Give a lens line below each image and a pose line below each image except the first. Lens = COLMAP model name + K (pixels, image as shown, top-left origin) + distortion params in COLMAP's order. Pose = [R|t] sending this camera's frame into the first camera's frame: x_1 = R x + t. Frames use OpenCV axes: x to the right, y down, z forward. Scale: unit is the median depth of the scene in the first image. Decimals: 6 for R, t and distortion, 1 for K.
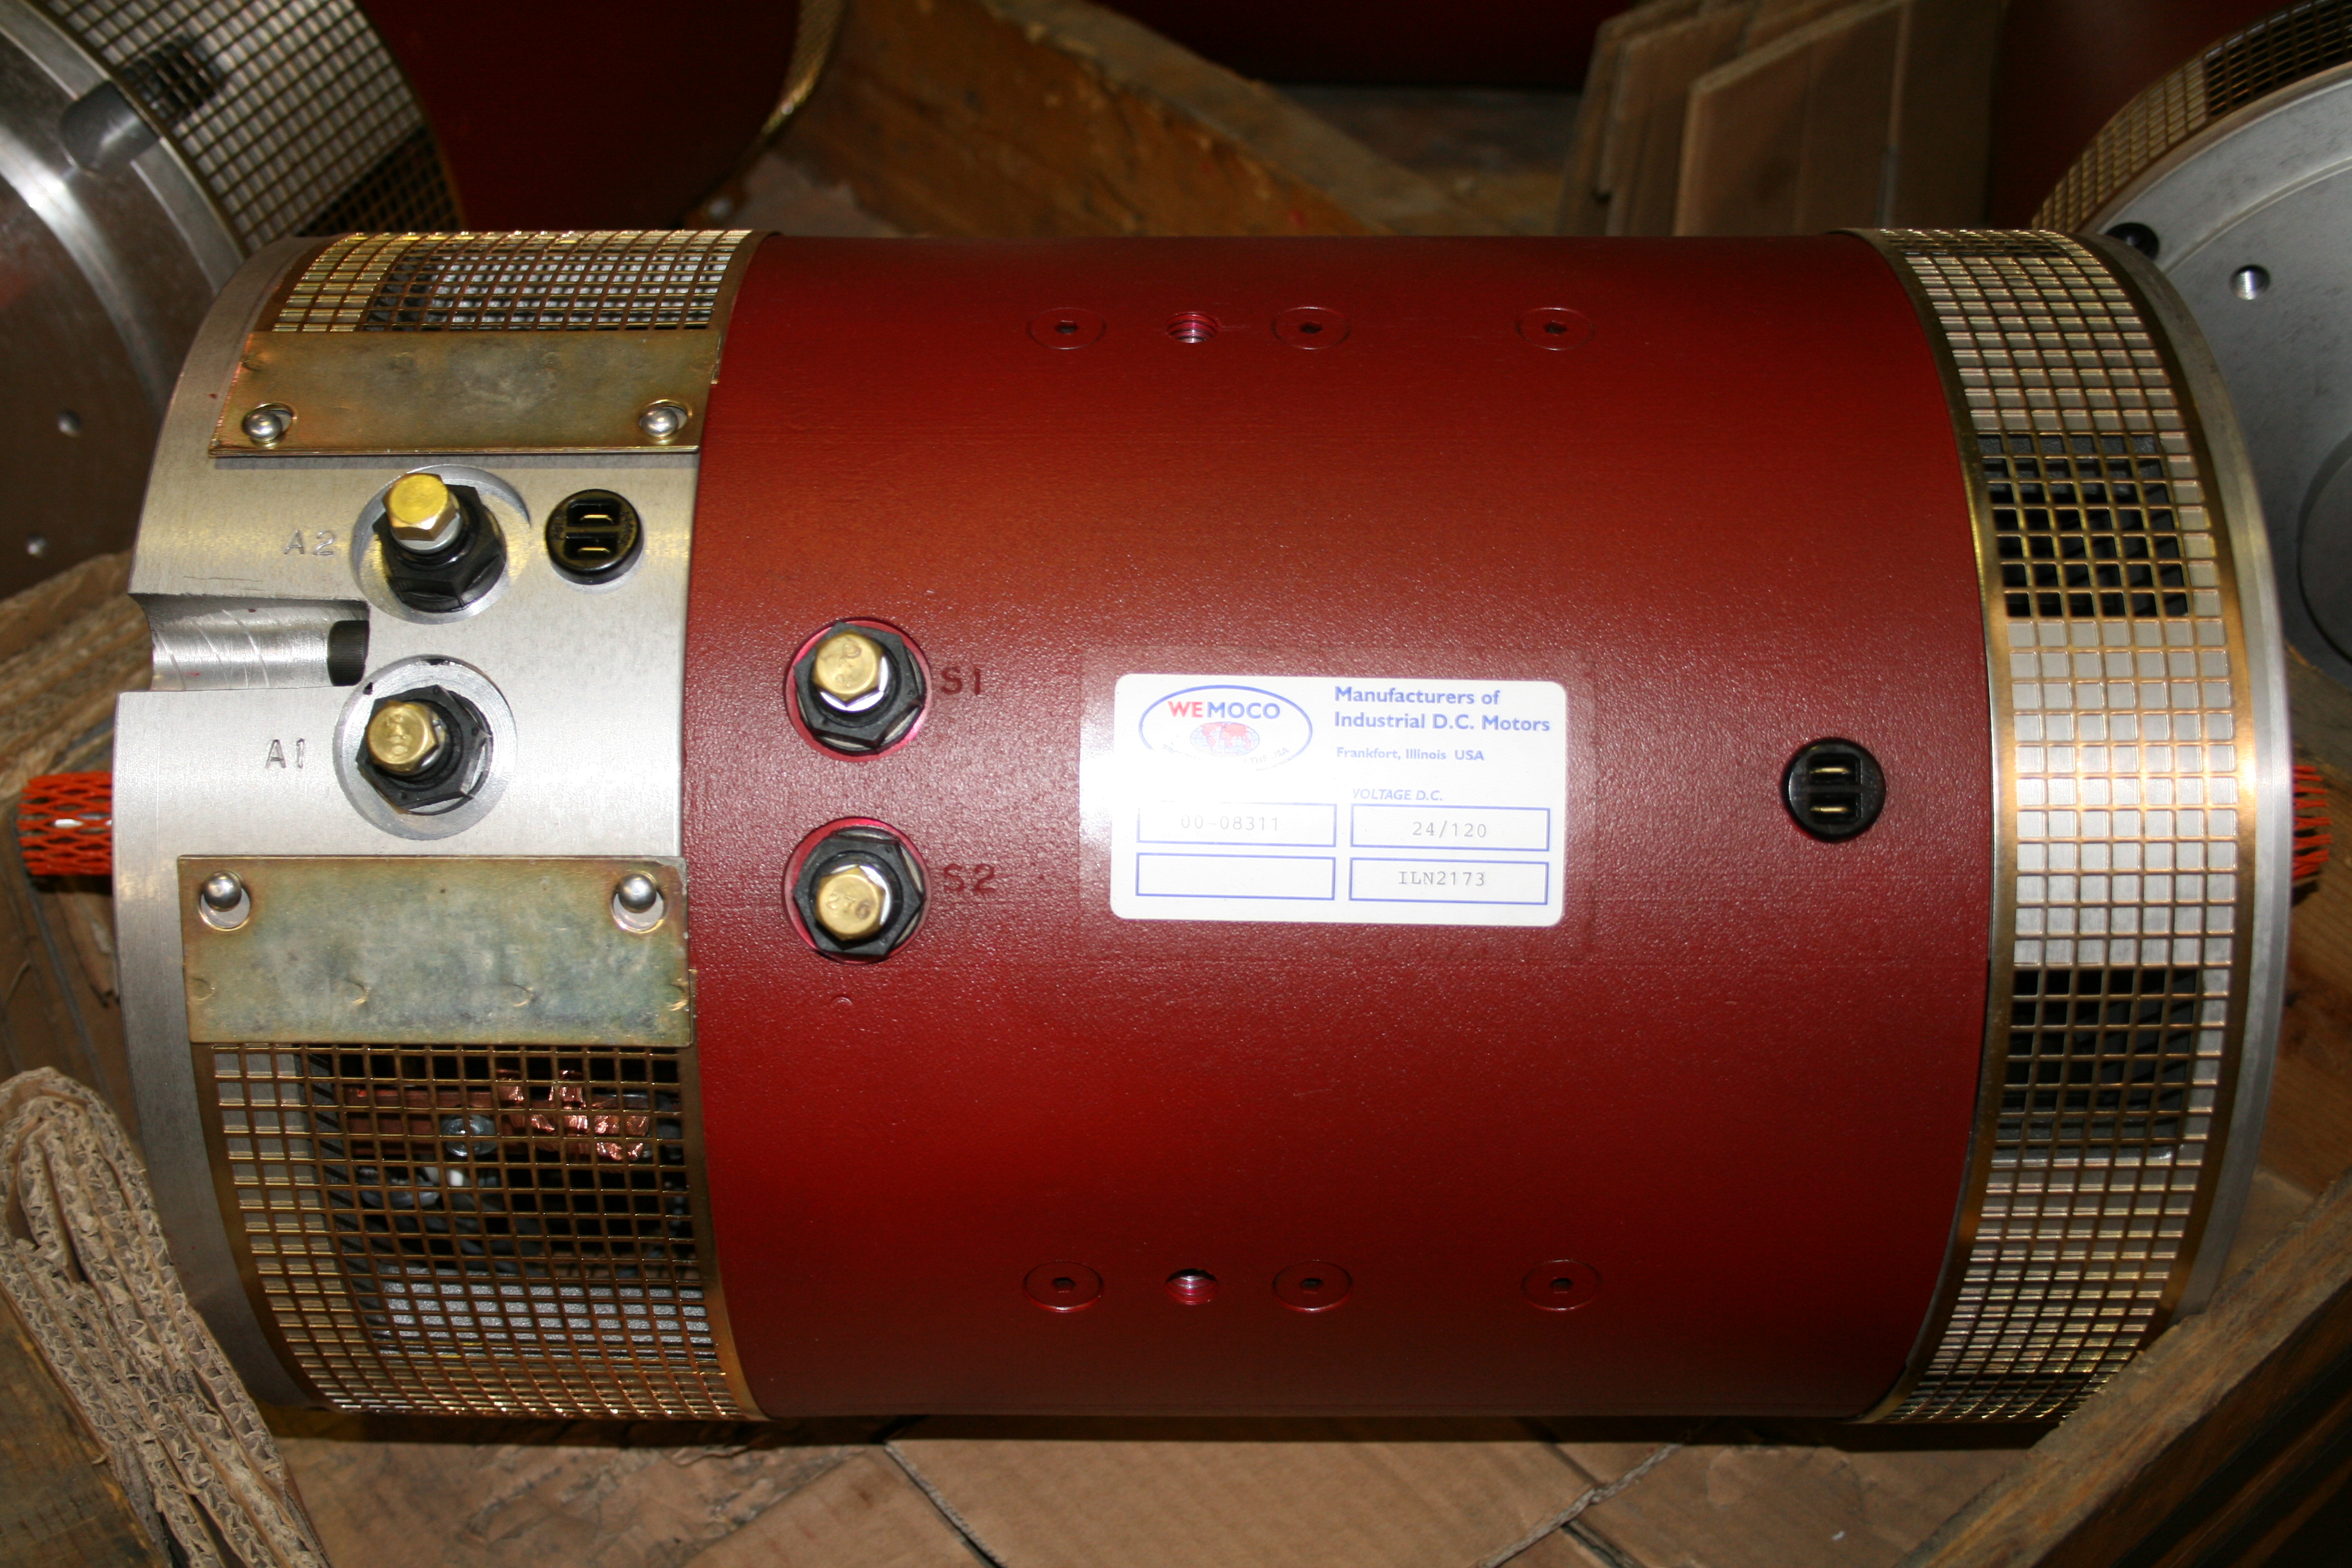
lens RADIAL K [[2880.4, 0, 1172.0], [0, 2880.4, 783.3], [0, 0, 1]] dist [-0.037357, 0.000000]
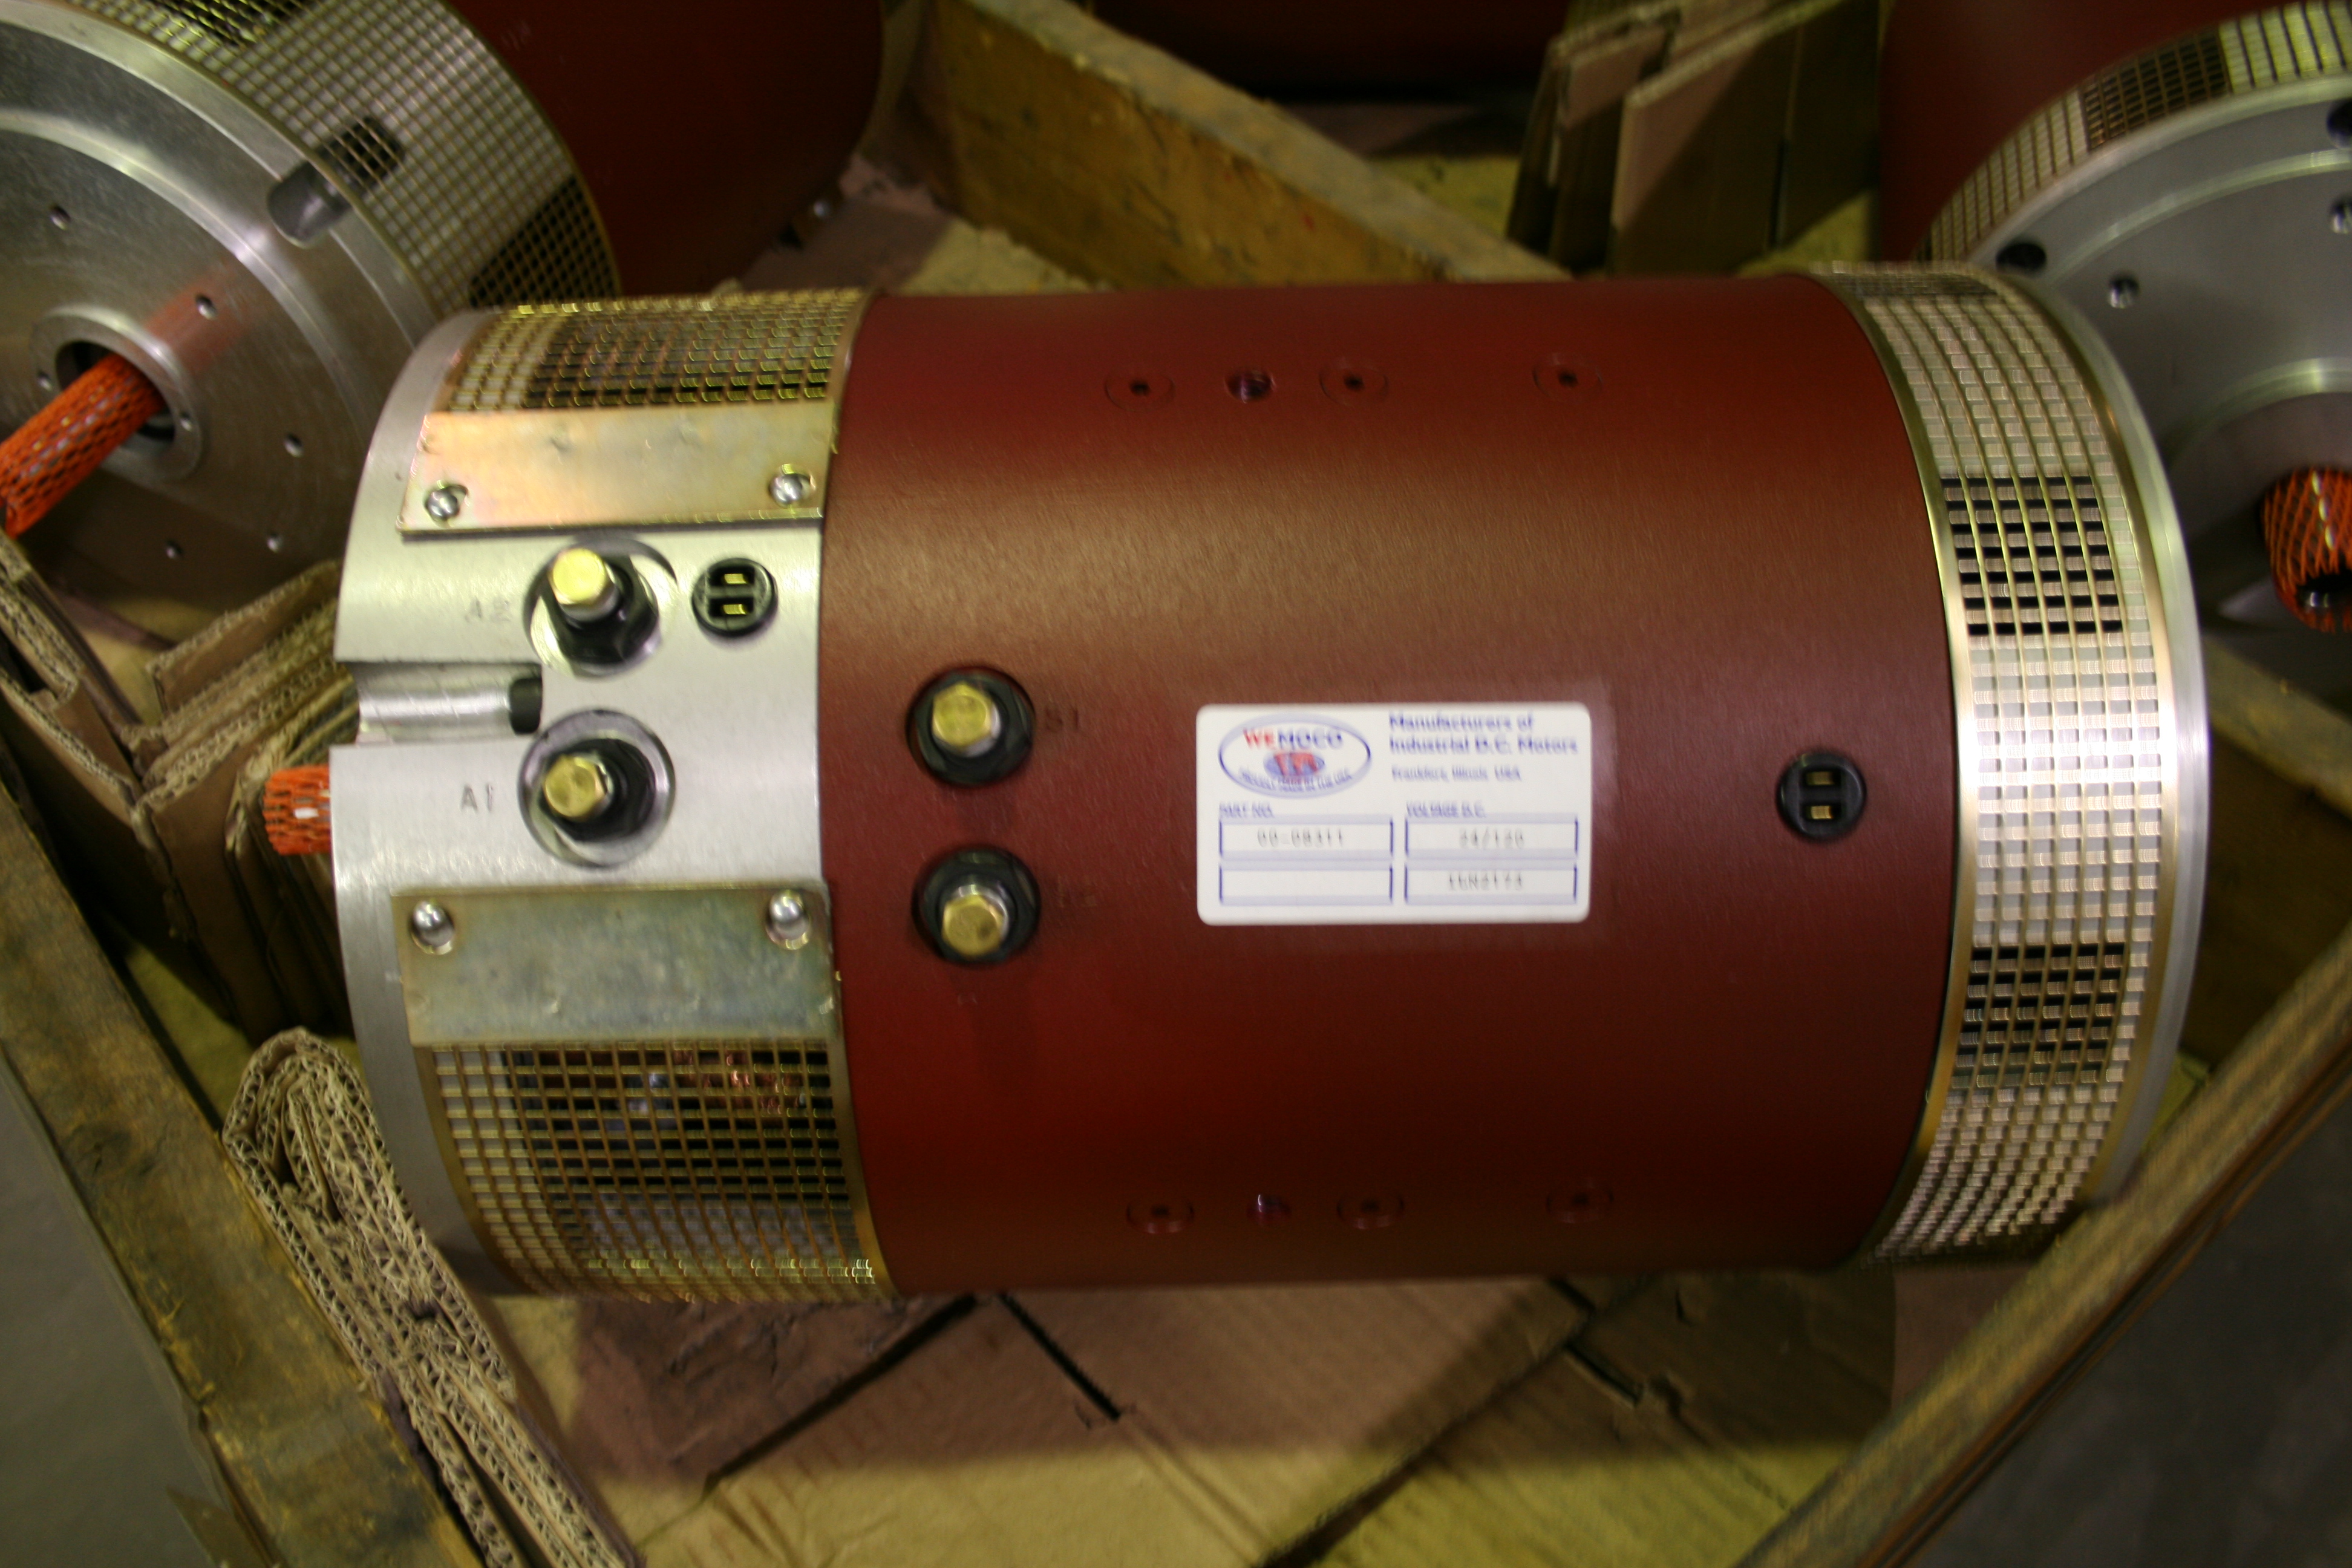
lens RADIAL K [[2163.1, 0, 1176.1], [0, 2163.1, 795.9], [0, 0, 1]] dist [-0.094086, 0.000000]
pose [[0.999698, -0.024538, 0.001234, -0.029604], [0.024260, 0.993827, 0.108255, -0.096550], [-0.003883, -0.108193, 0.994122, 0.144884]]
